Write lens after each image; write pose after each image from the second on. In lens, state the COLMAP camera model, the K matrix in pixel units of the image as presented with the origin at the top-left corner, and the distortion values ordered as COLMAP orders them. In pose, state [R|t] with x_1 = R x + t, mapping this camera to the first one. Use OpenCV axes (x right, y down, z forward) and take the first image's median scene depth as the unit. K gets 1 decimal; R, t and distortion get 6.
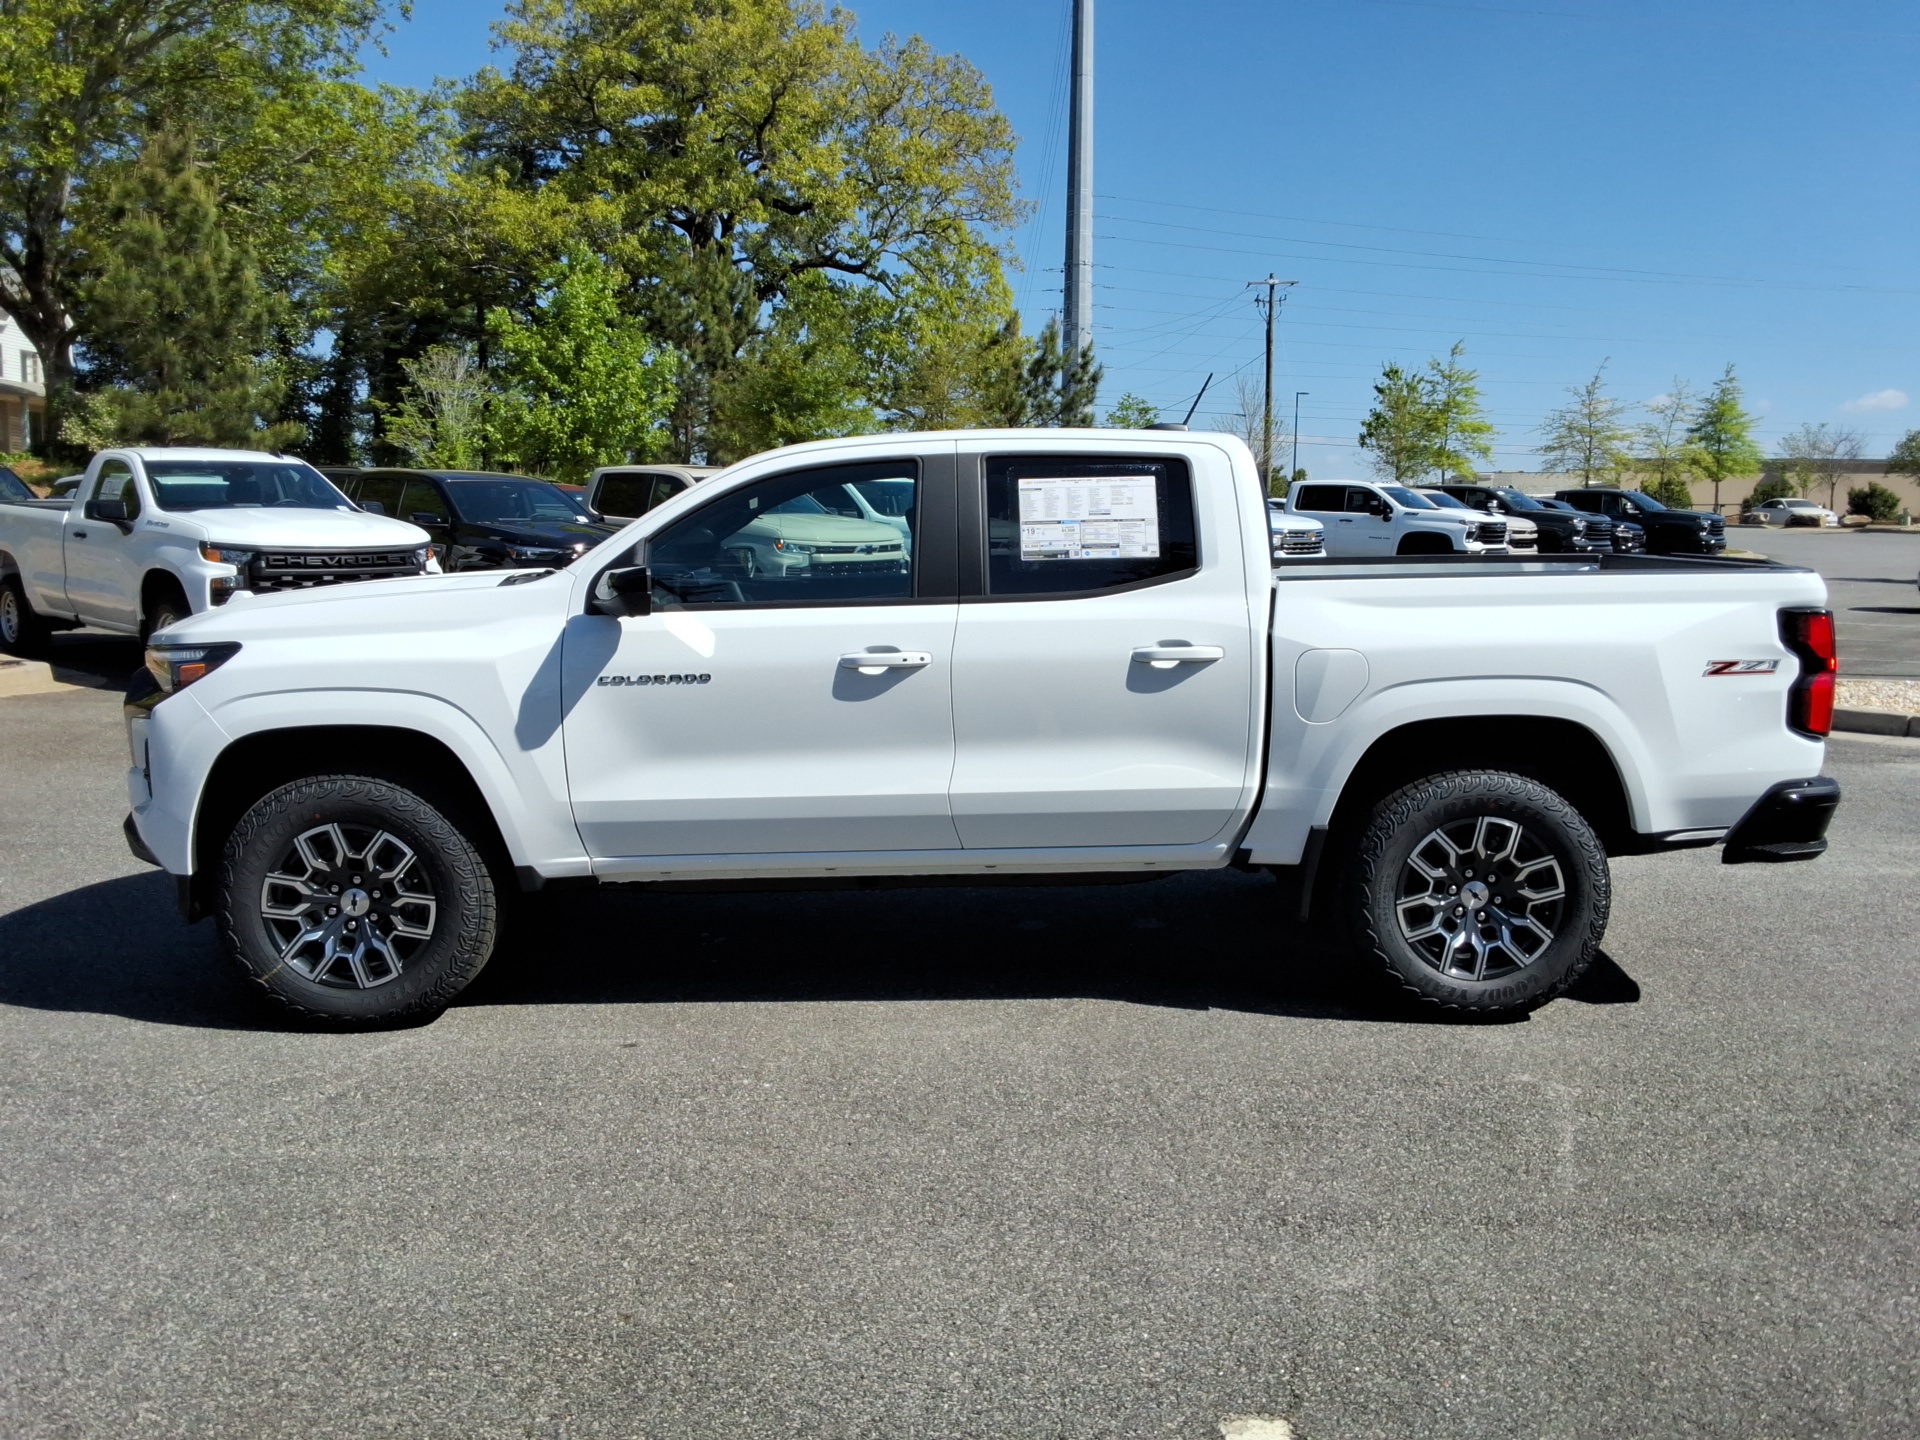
lens RADIAL K [[1544.6, 0, 969.4], [0, 1544.6, 705.7], [0, 0, 1]] dist [0.148514, -0.245053]
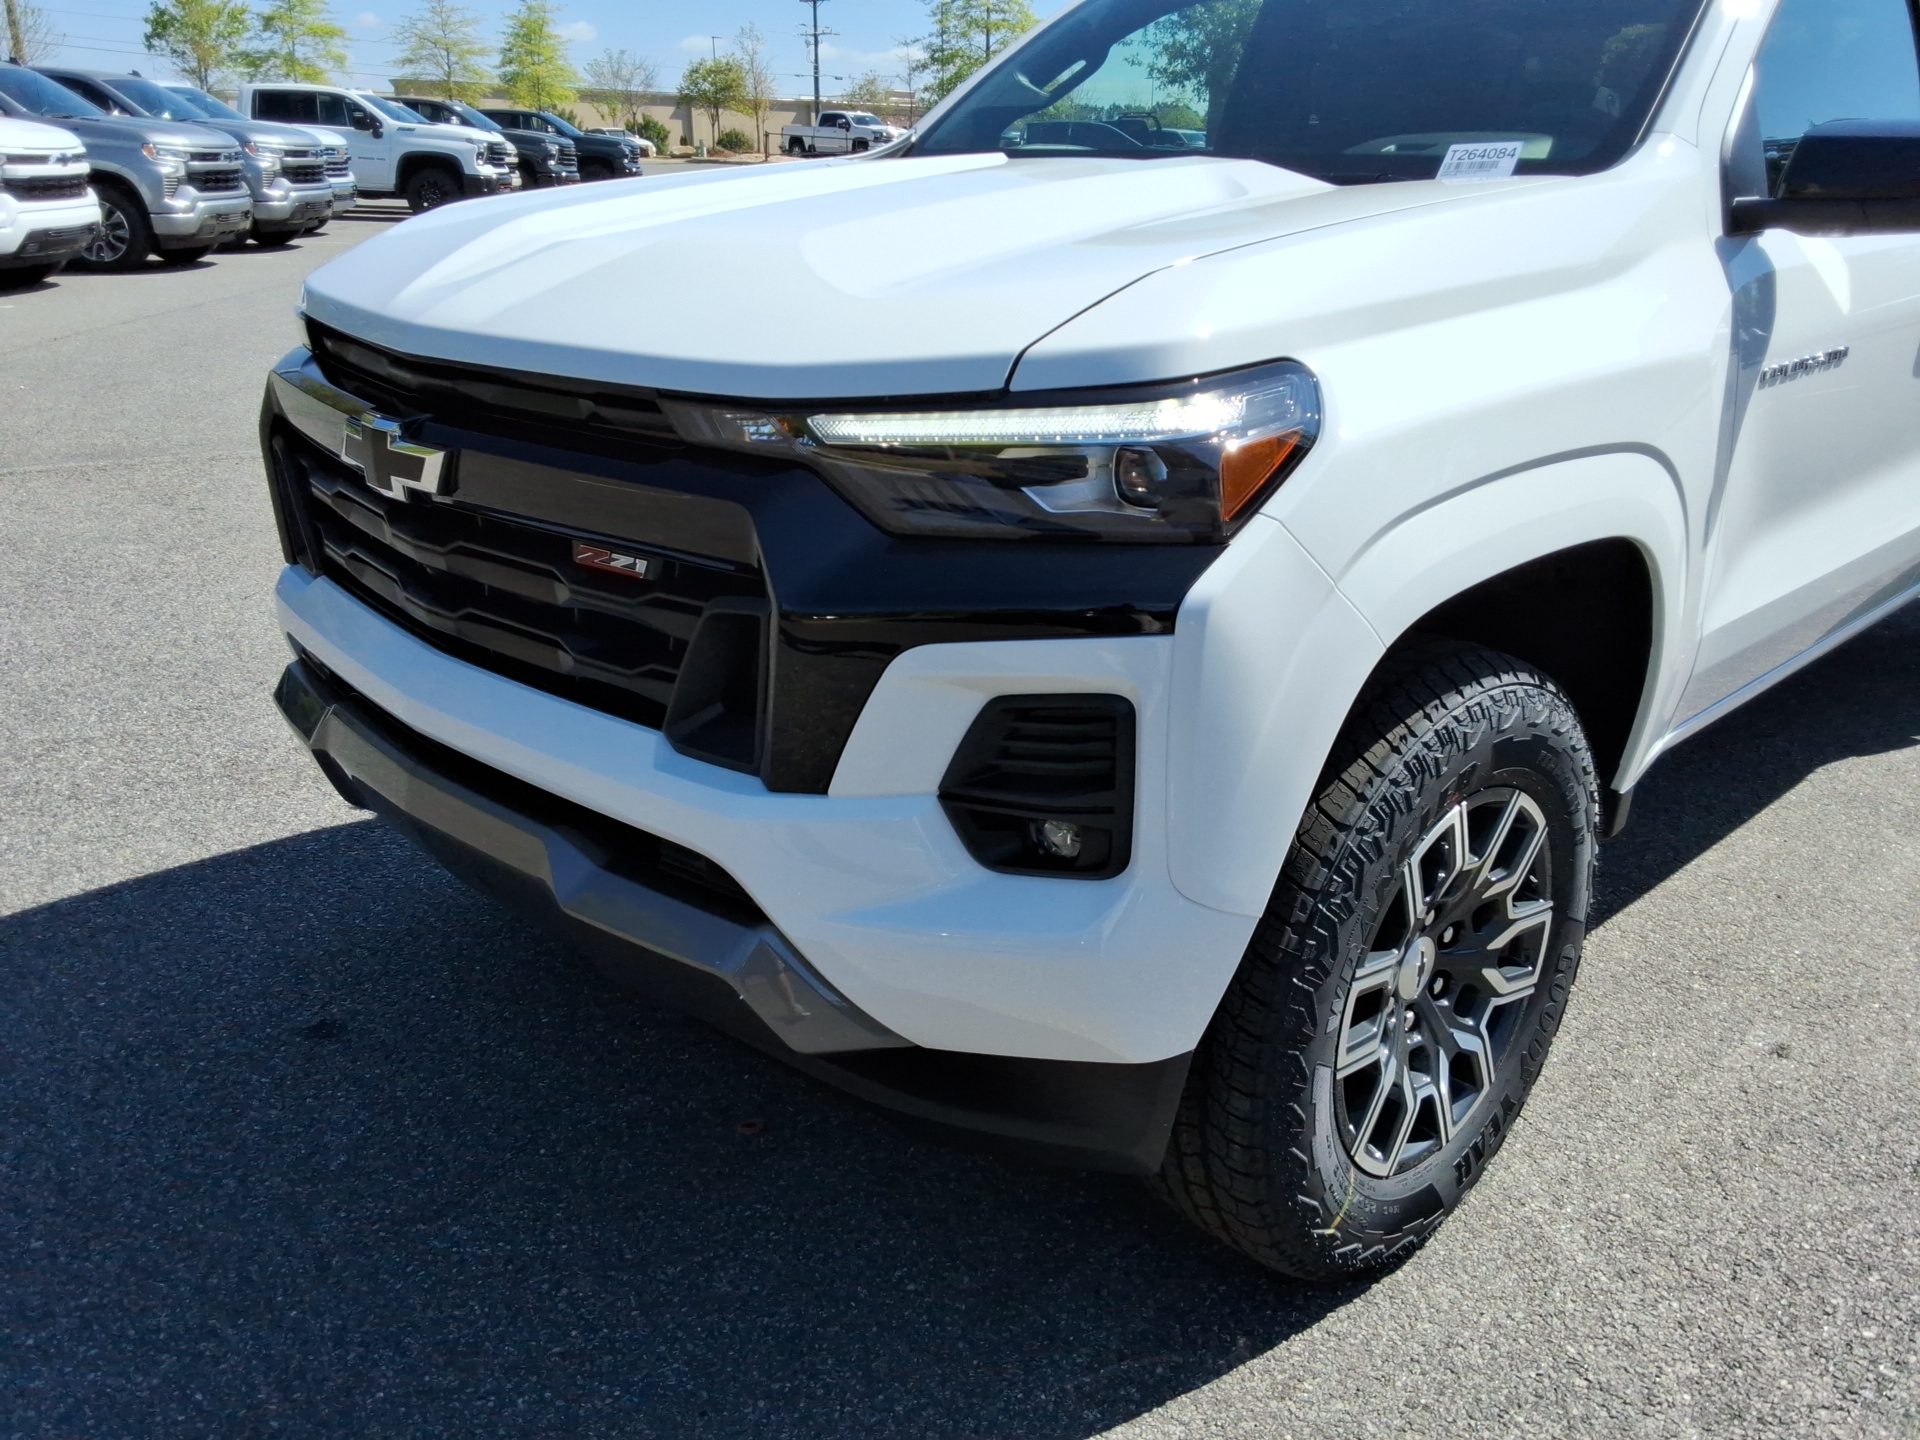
lens RADIAL K [[1549.5, 0, 970.2], [0, 1549.5, 696.8], [0, 0, 1]] dist [0.107525, -0.164706]
pose [[0.723877, -0.219268, 0.654159, -0.730969], [0.073722, 0.967308, 0.242653, -0.055767], [-0.685979, -0.127425, 0.716377, 0.793164]]
